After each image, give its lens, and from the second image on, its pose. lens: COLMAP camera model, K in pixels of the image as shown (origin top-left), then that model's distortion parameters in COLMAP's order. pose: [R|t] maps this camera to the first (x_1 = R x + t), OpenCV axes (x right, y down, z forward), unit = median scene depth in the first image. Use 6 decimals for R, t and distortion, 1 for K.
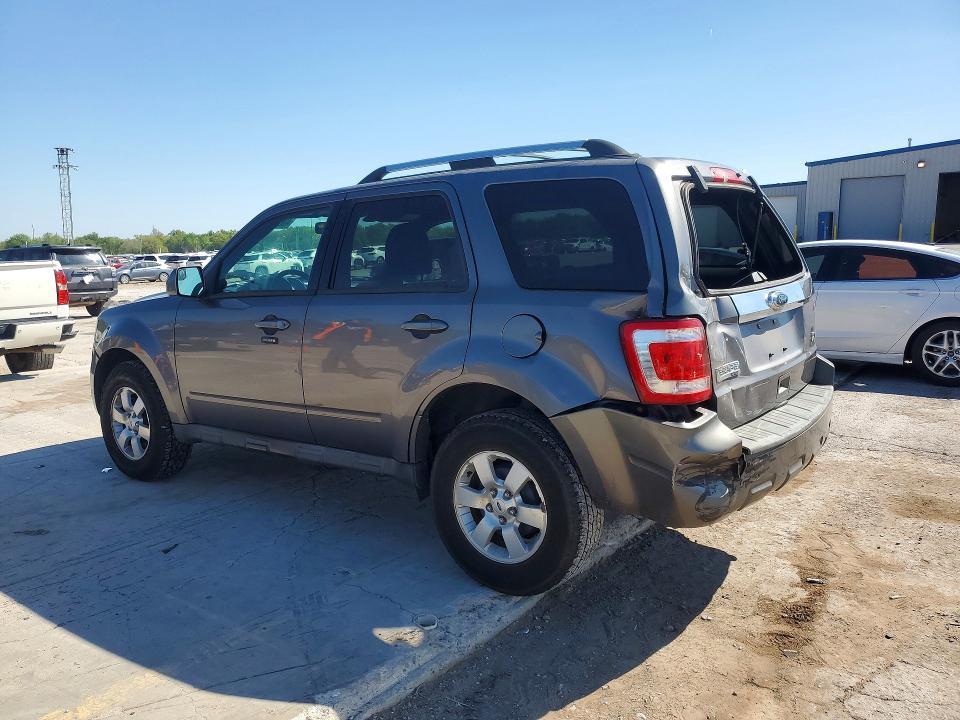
lens RADIAL K [[695.9, 0, 461.0], [0, 695.9, 358.3], [0, 0, 1]] dist [0.031838, -0.000761]
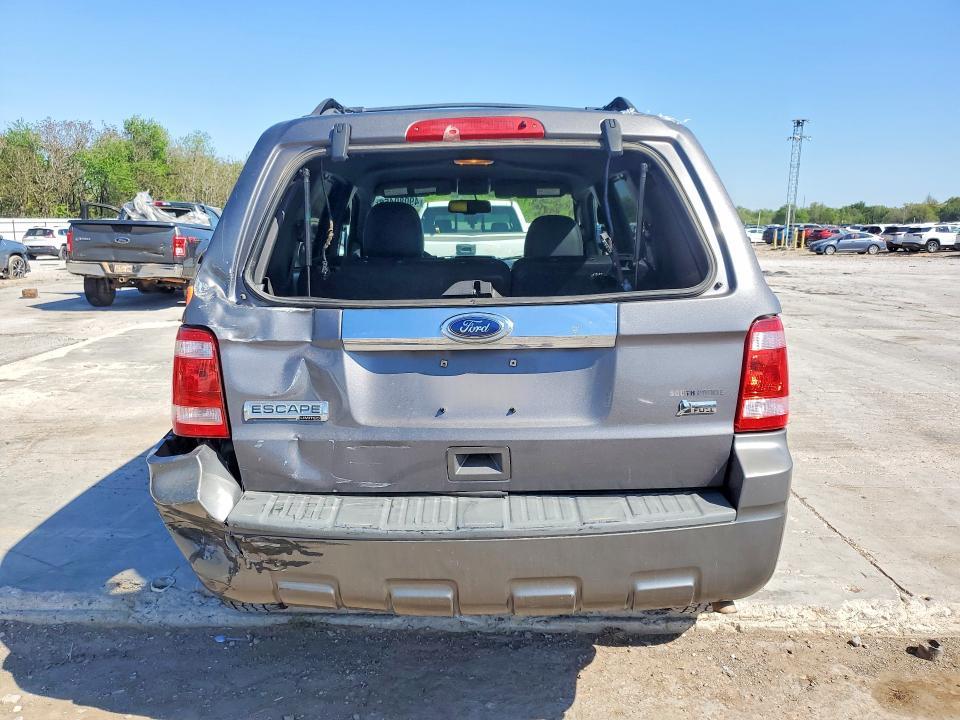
lens RADIAL K [[695.9, 0, 461.0], [0, 695.9, 358.3], [0, 0, 1]] dist [0.031838, -0.000761]
pose [[0.637177, 0.159704, -0.753989, 1.008649], [-0.129948, 0.986551, 0.099148, -0.127852], [0.759684, 0.034805, 0.649361, 0.655136]]
